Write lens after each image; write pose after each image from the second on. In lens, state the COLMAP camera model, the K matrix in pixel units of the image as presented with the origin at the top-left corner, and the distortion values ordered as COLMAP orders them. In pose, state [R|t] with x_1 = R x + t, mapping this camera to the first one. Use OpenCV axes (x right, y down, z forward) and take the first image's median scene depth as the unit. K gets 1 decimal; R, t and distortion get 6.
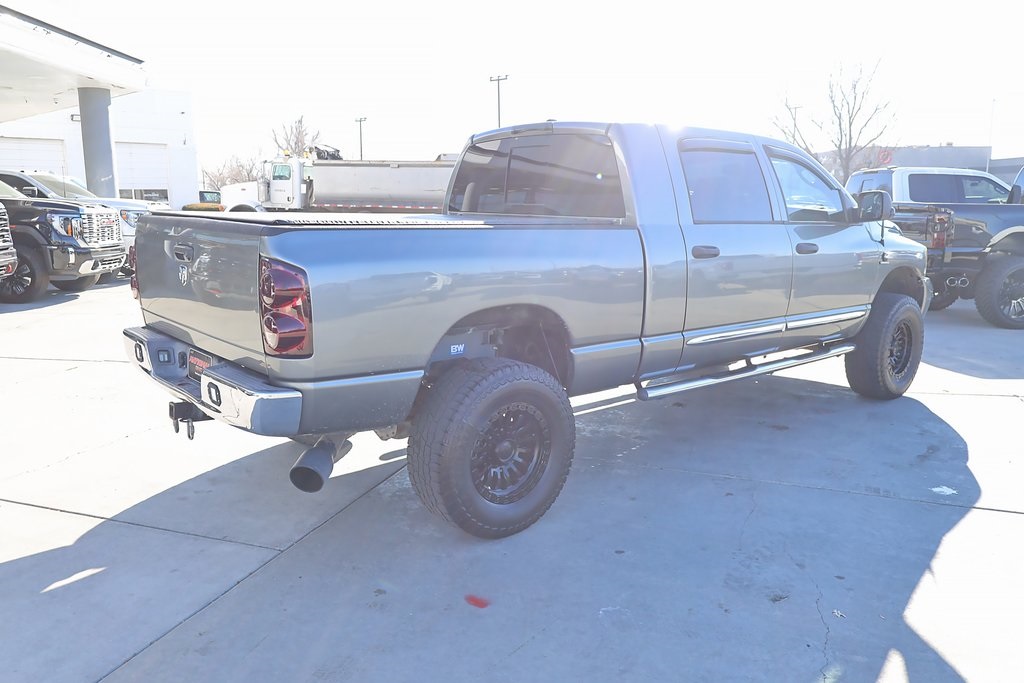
lens RADIAL K [[787.6, 0, 556.5], [0, 787.6, 338.3], [0, 0, 1]] dist [-0.002628, -0.003620]
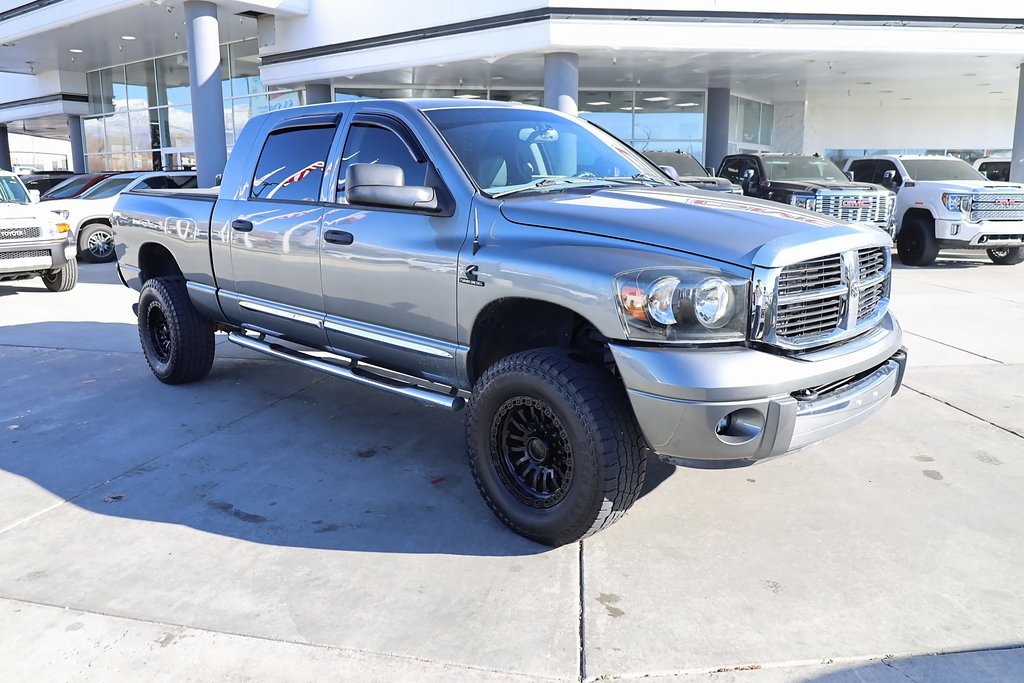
lens RADIAL K [[790.7, 0, 512.0], [0, 790.7, 341.5], [0, 0, 1]] dist [-0.033052, -0.001976]
pose [[0.067632, 0.194514, -0.978565, 1.351817], [-0.169995, 0.968716, 0.180807, -0.220242], [0.983121, 0.154123, 0.098582, 1.304451]]
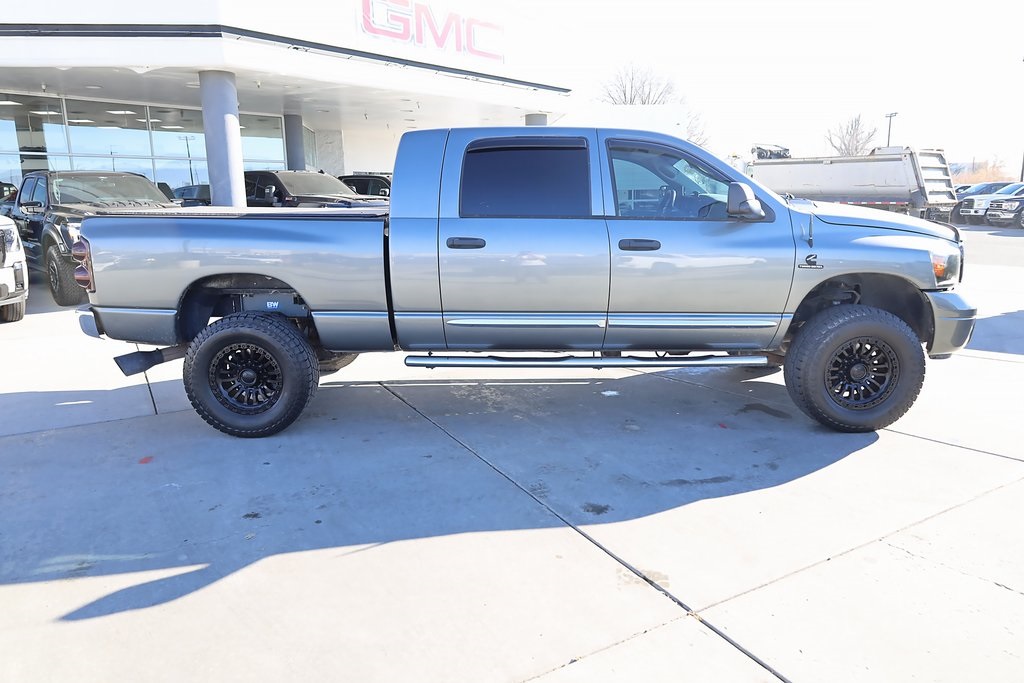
lens RADIAL K [[706.3, 0, 512.2], [0, 706.3, 343.5], [0, 0, 1]] dist [-0.003834, -0.003717]
pose [[0.745498, 0.125759, -0.654536, 0.918928], [-0.104913, 0.991937, 0.071093, -0.046675], [0.658199, 0.015670, 0.752681, 0.298433]]
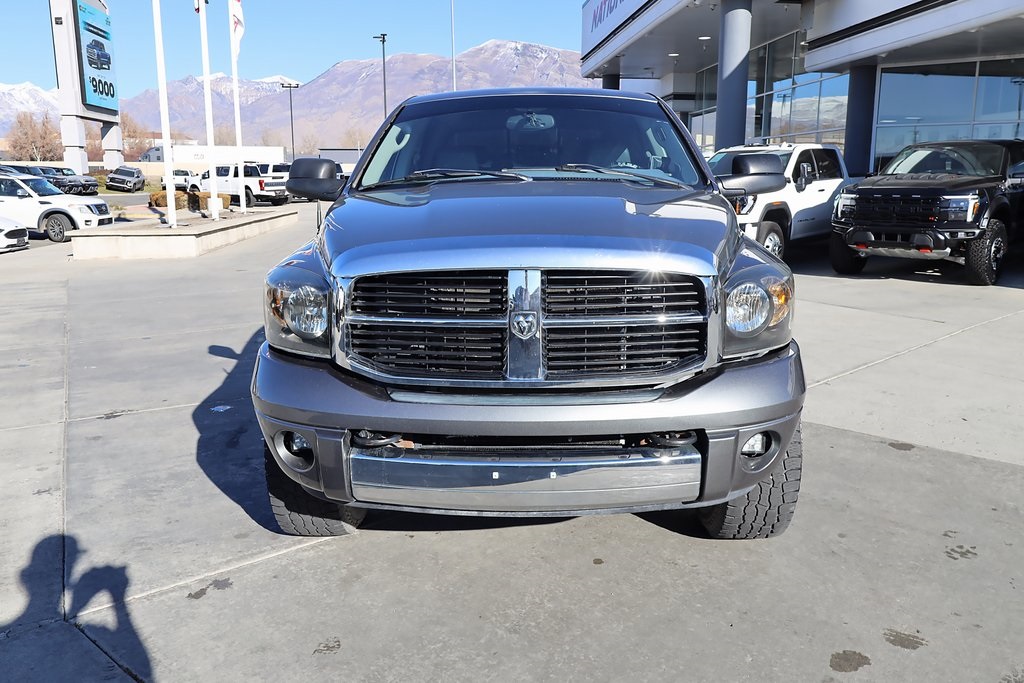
lens RADIAL K [[815.1, 0, 524.4], [0, 815.1, 305.5], [0, 0, 1]] dist [-0.005034, -0.003875]
pose [[-0.688354, 0.115192, -0.716170, 1.033045], [-0.119145, 0.955946, 0.268276, -0.347190], [0.715523, 0.269997, -0.644305, 2.061659]]
